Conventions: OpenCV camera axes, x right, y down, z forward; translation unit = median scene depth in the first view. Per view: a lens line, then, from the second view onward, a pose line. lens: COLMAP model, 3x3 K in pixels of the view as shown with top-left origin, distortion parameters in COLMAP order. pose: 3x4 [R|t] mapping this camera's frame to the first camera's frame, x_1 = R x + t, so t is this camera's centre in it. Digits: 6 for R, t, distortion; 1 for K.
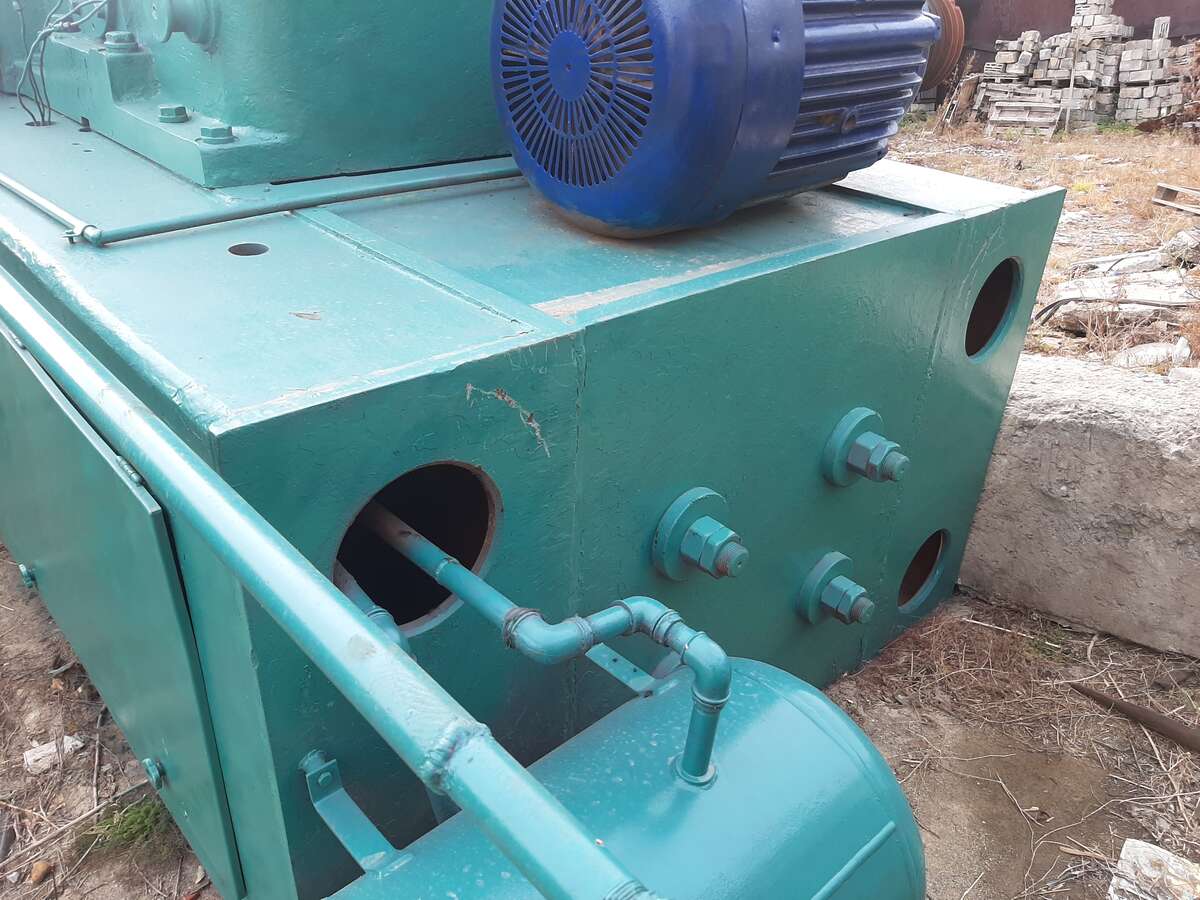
lens RADIAL K [[931.9, 0, 614.6], [0, 931.9, 446.4], [0, 0, 1]] dist [0.001009, -0.015728]
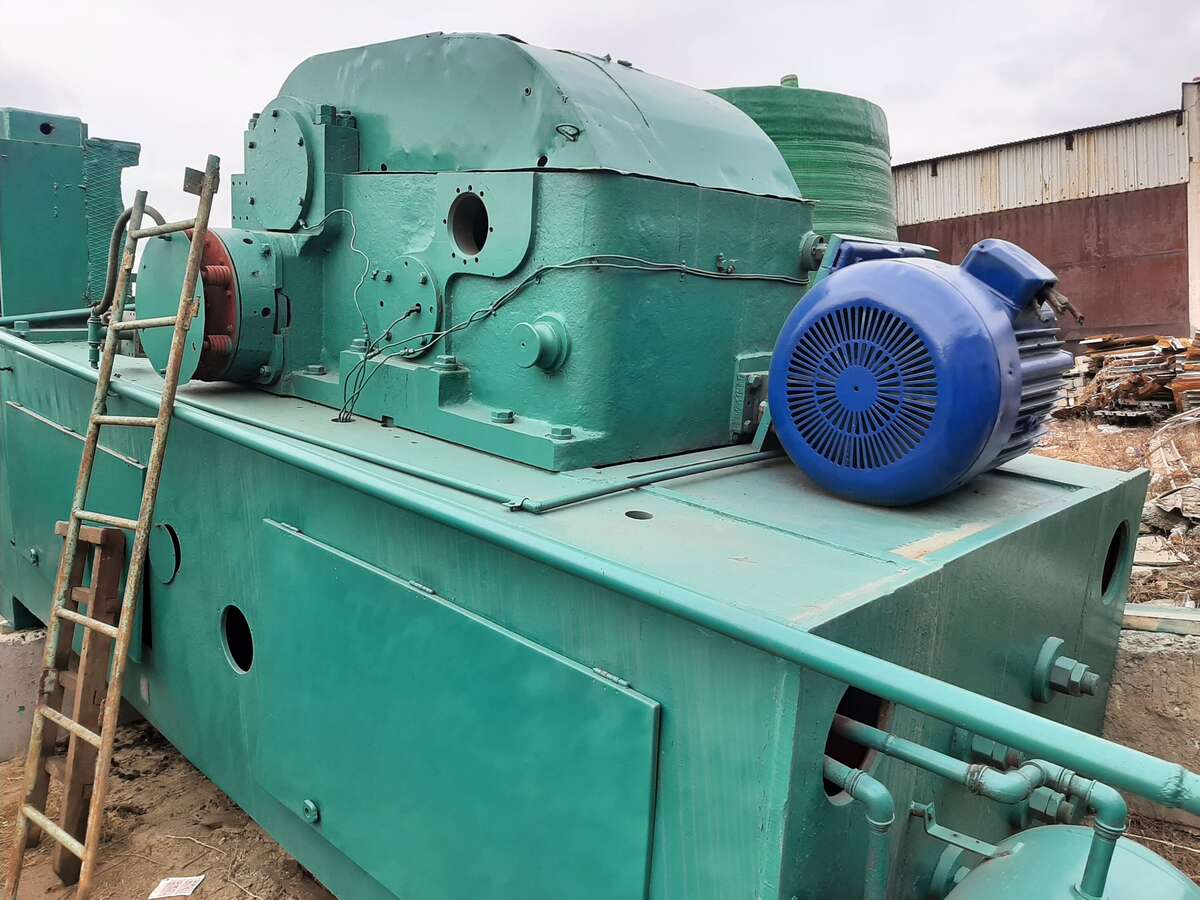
lens RADIAL K [[926.3, 0, 612.4], [0, 926.3, 444.9], [0, 0, 1]] dist [0.095285, -0.169350]
pose [[0.996723, -0.001306, 0.080874, -0.375207], [0.024738, 0.956880, -0.289427, 0.054767], [-0.077009, 0.290479, 0.953778, -0.215137]]
